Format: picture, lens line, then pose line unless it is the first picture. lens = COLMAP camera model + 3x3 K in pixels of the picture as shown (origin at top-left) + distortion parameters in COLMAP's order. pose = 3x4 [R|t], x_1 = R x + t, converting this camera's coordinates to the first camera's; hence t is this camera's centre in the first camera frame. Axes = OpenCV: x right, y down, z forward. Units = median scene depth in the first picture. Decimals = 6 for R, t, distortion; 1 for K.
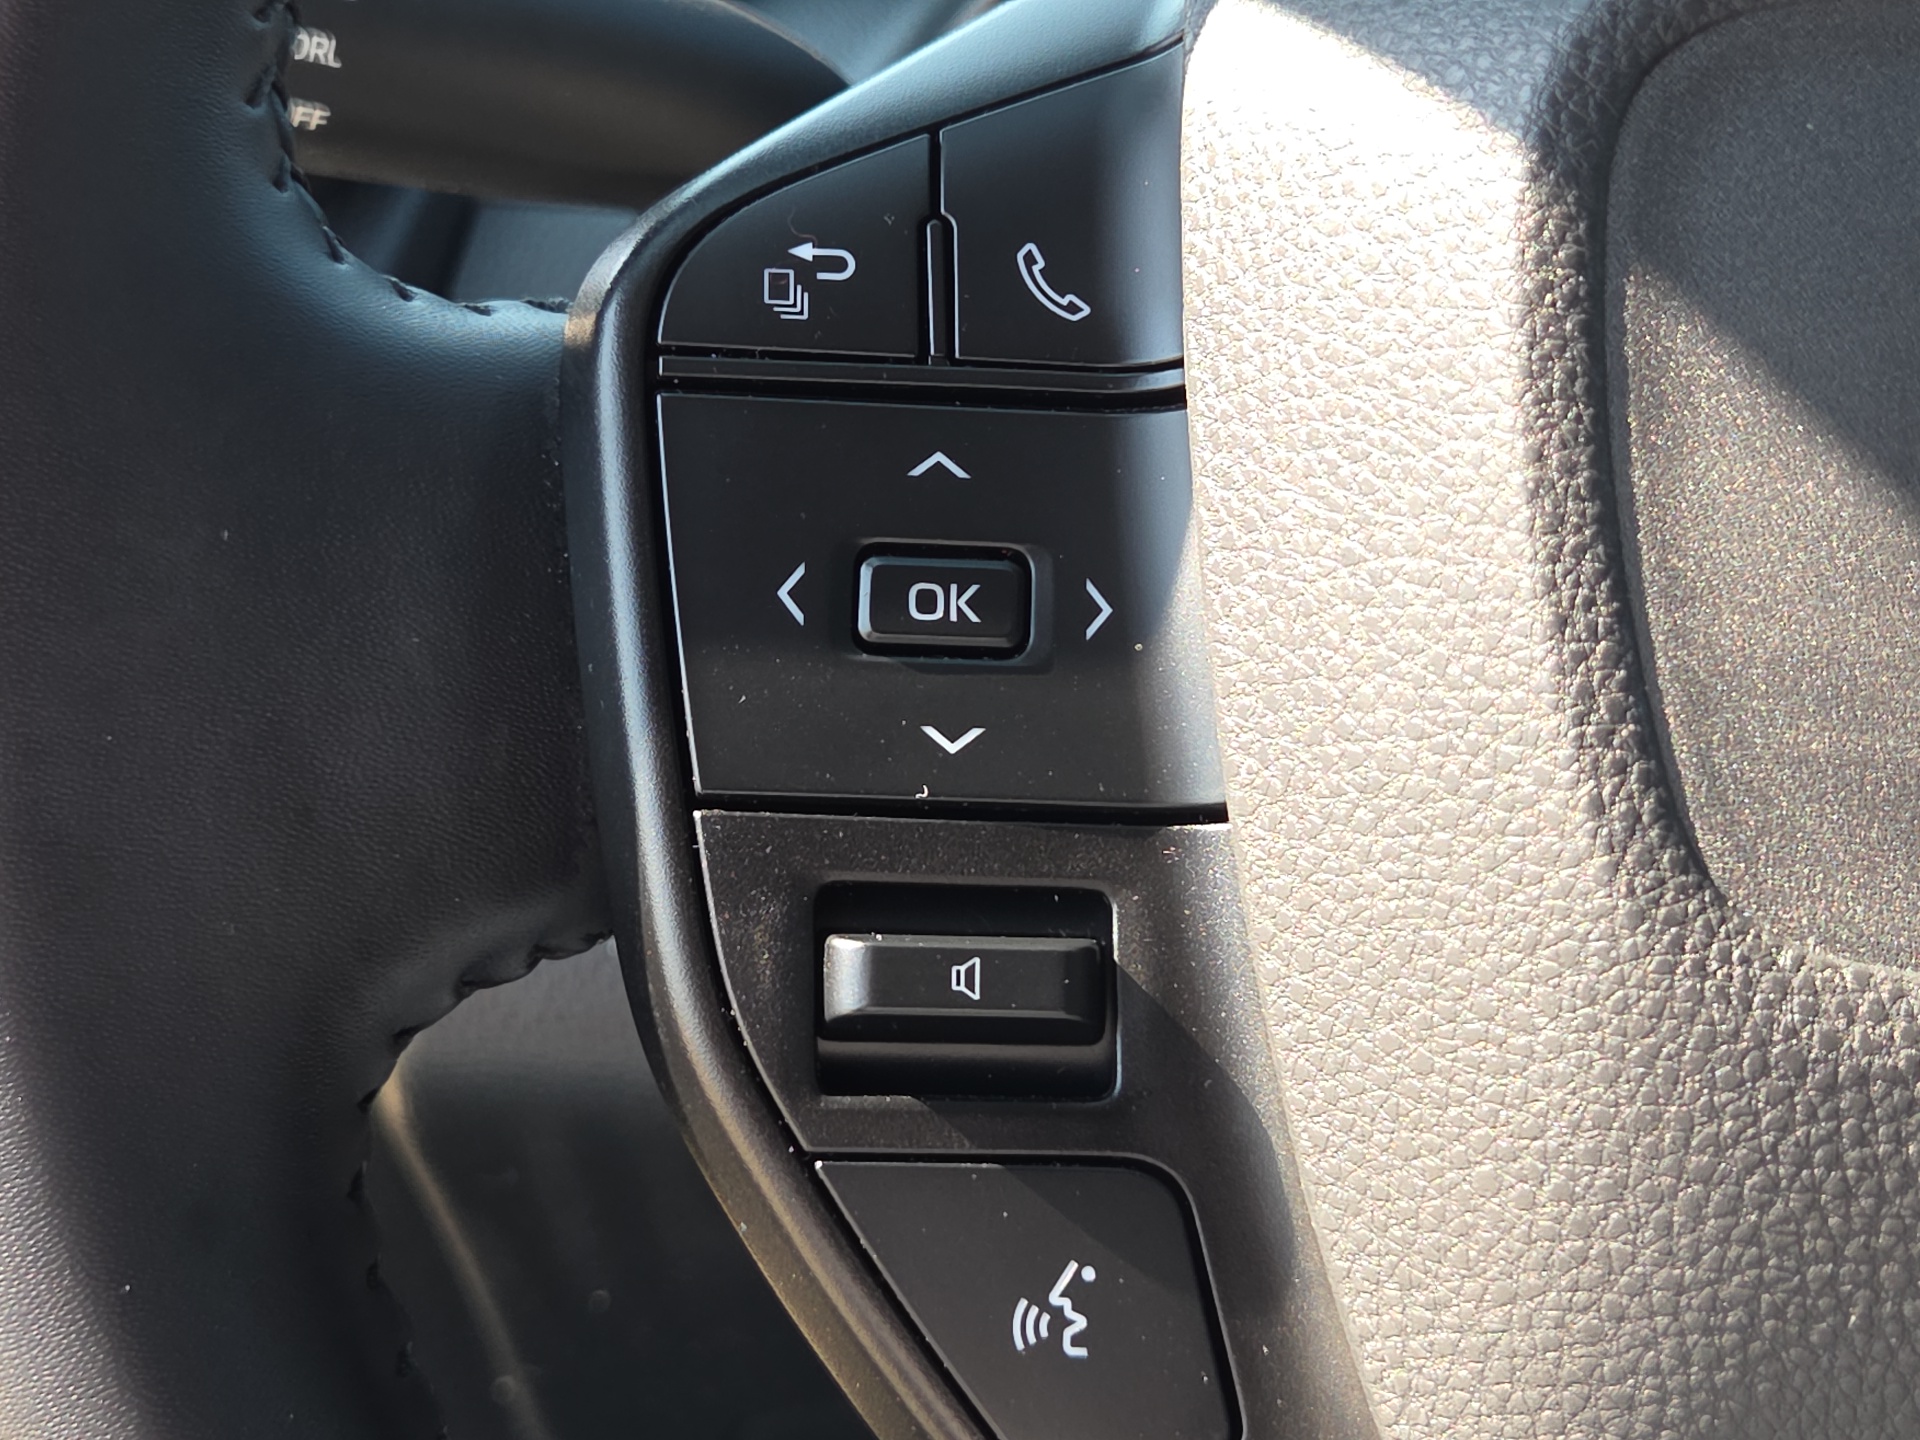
lens RADIAL K [[3296.3, 0, 958.3], [0, 3296.3, 719.5], [0, 0, 1]] dist [0.065345, 0.000000]
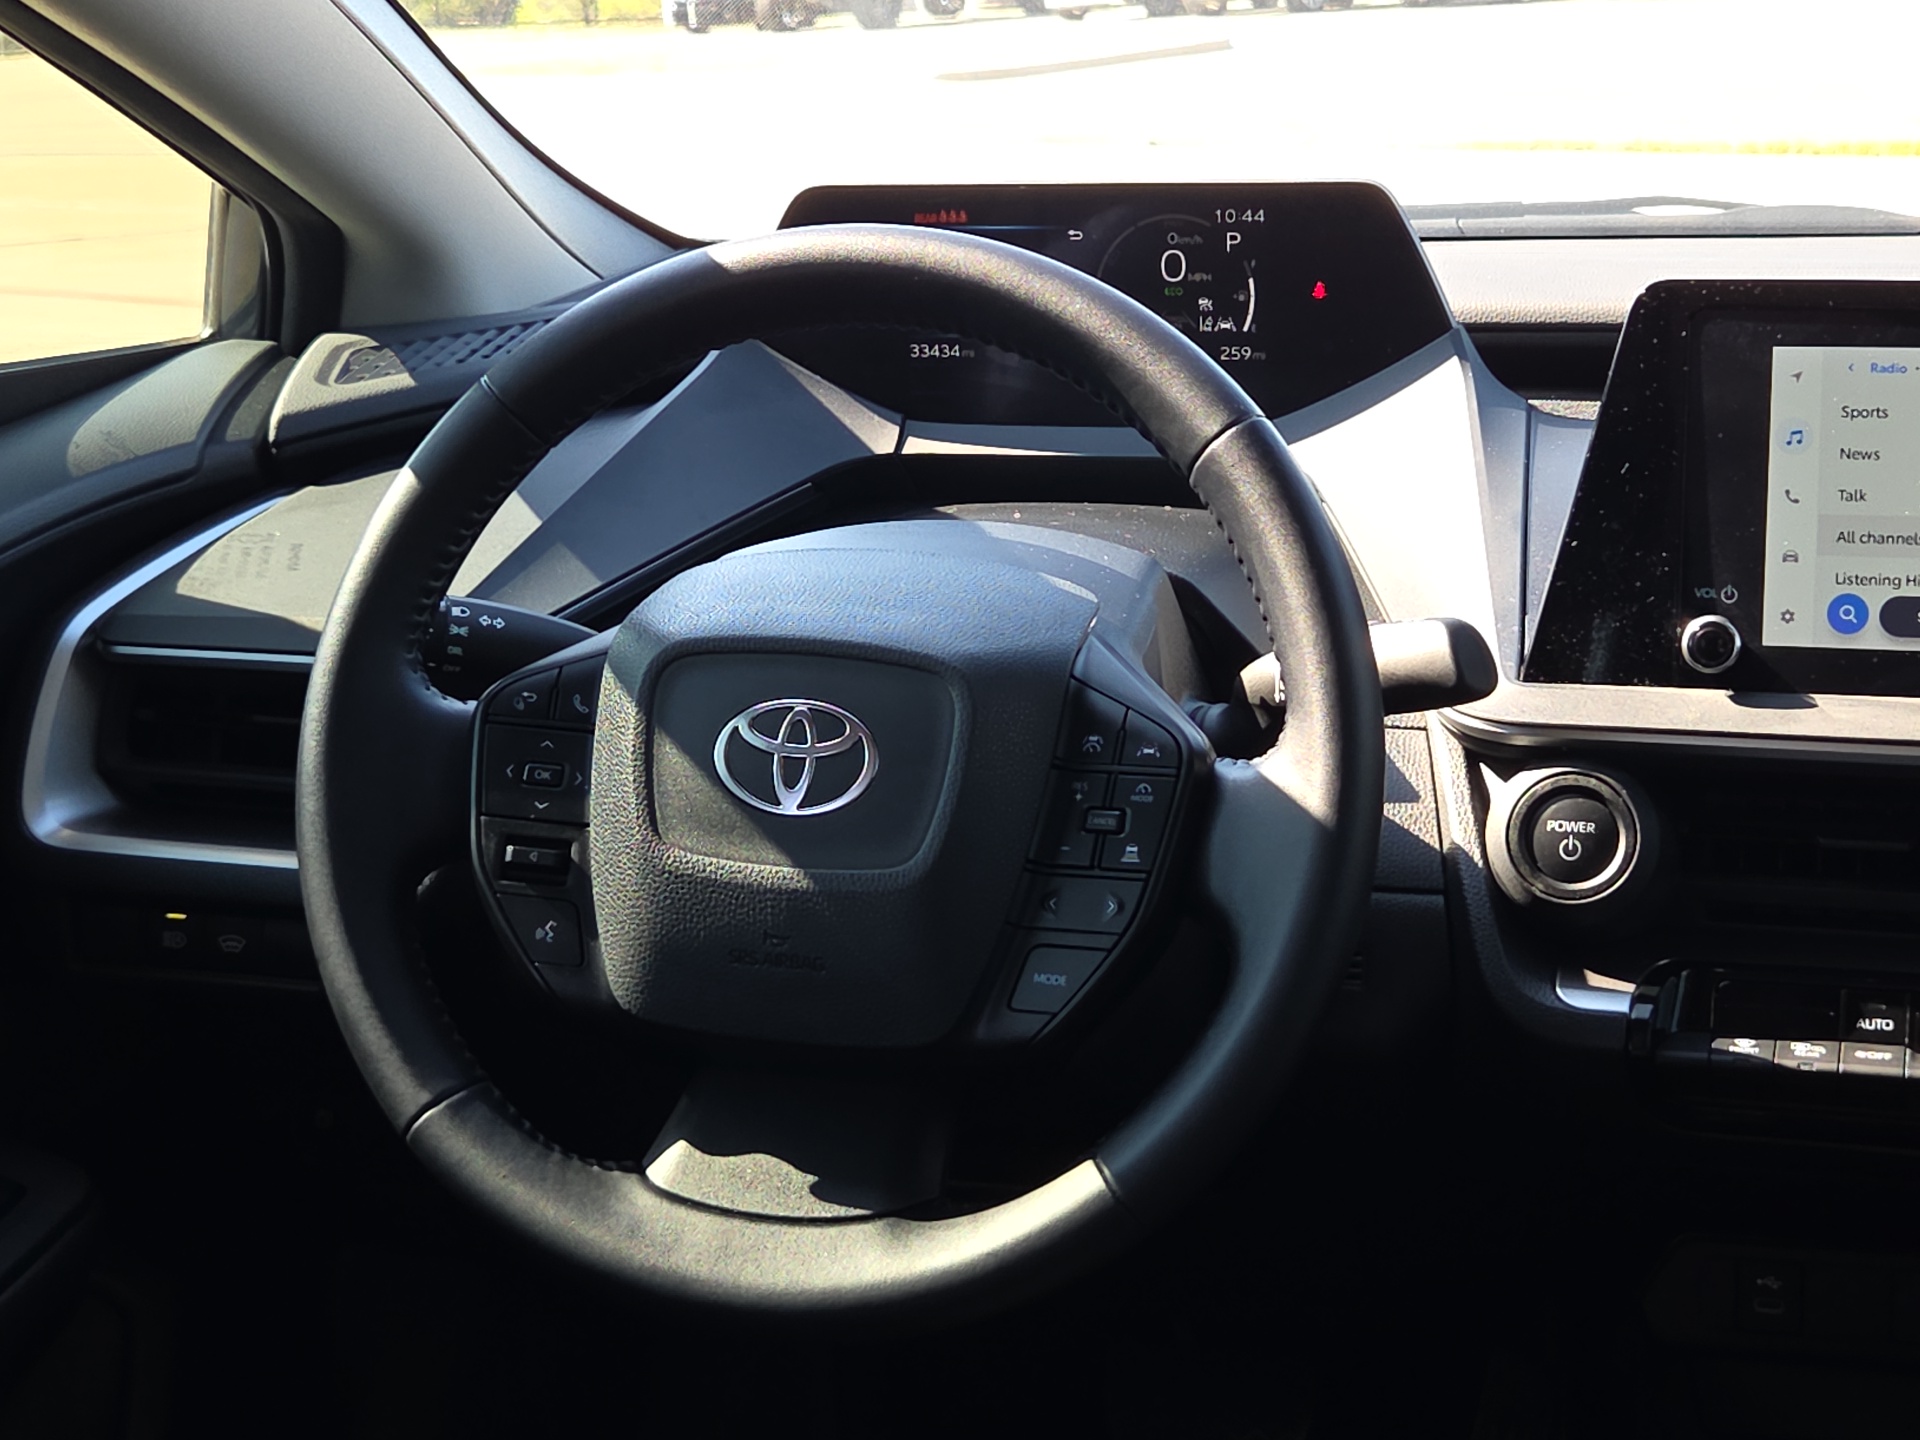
lens RADIAL K [[3251.8, 0, 988.7], [0, 3251.8, 684.1], [0, 0, 1]] dist [0.007961, 0.000000]
pose [[0.978416, 0.050056, -0.200493, 1.496105], [-0.074449, 0.990451, -0.116033, 0.316687], [0.192770, 0.128455, 0.972799, -3.248181]]
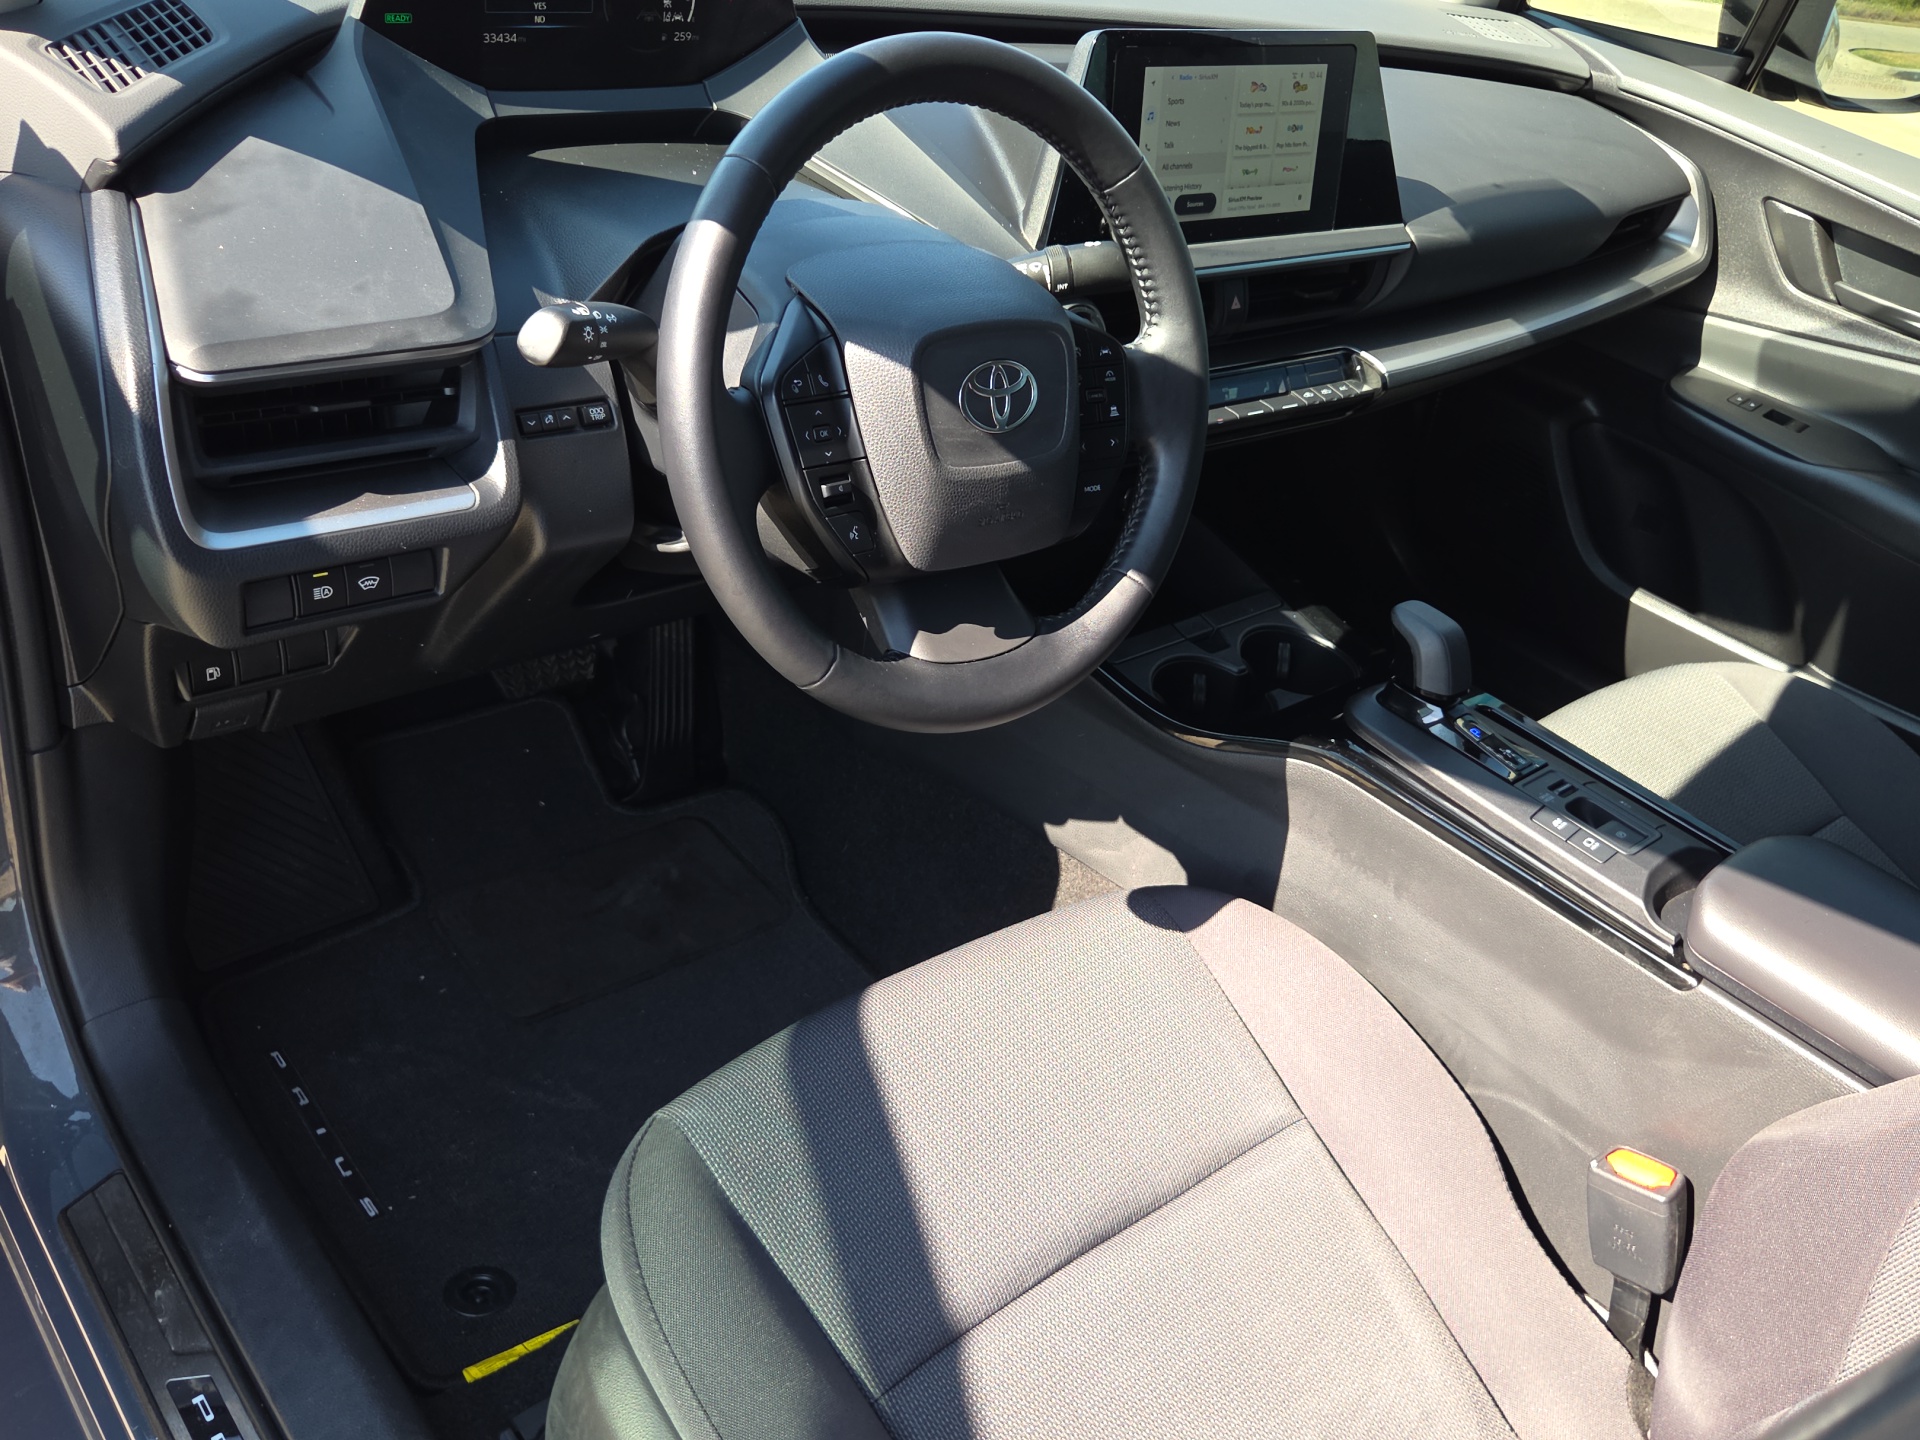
lens RADIAL K [[1618.4, 0, 959.0], [0, 1618.4, 715.0], [0, 0, 1]] dist [-0.000632, -0.006212]
pose [[0.731157, -0.254522, 0.632951, -2.099564], [0.072070, 0.951423, 0.299333, -0.471210], [-0.678392, -0.173243, 0.713983, -1.691727]]
